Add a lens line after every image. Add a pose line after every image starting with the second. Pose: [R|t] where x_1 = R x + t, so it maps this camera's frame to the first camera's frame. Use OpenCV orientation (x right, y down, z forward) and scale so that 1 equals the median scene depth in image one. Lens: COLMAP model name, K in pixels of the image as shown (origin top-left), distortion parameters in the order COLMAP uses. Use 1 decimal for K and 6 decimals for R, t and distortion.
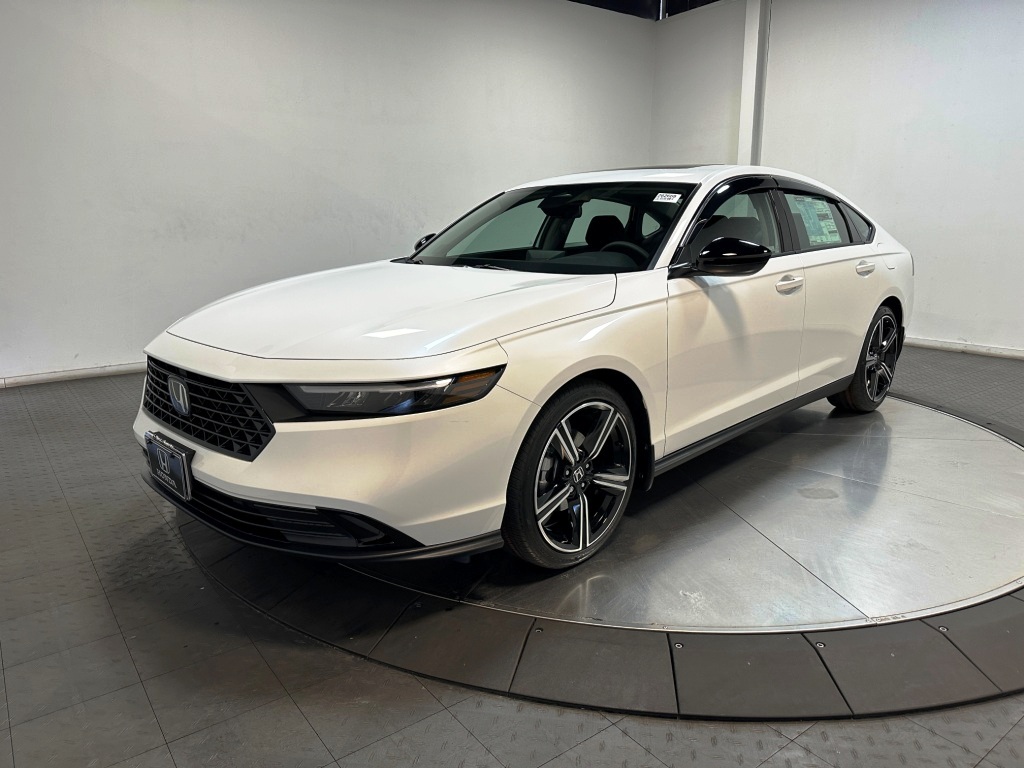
lens RADIAL K [[723.4, 0, 515.9], [0, 723.4, 389.6], [0, 0, 1]] dist [0.034387, -0.041084]
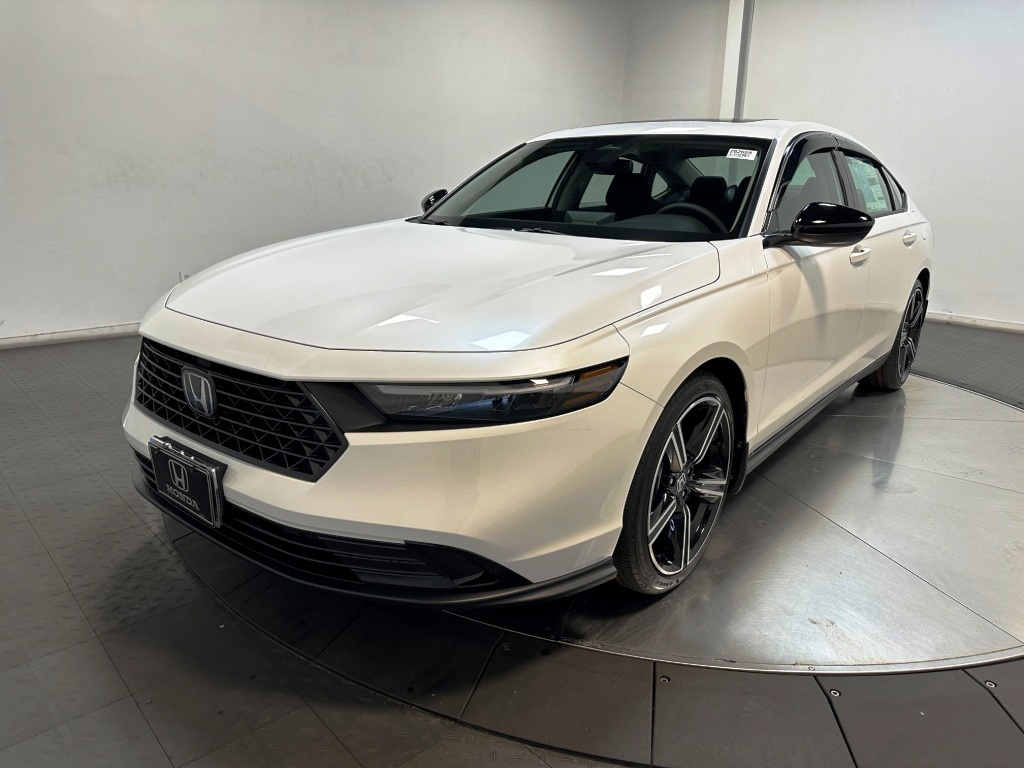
lens RADIAL K [[734.3, 0, 518.0], [0, 734.3, 383.6], [0, 0, 1]] dist [0.004725, -0.008696]
pose [[0.995499, -0.001087, 0.094763, -0.185062], [-0.003099, 0.999026, 0.044010, -0.034565], [-0.094719, -0.044105, 0.994527, 0.172492]]
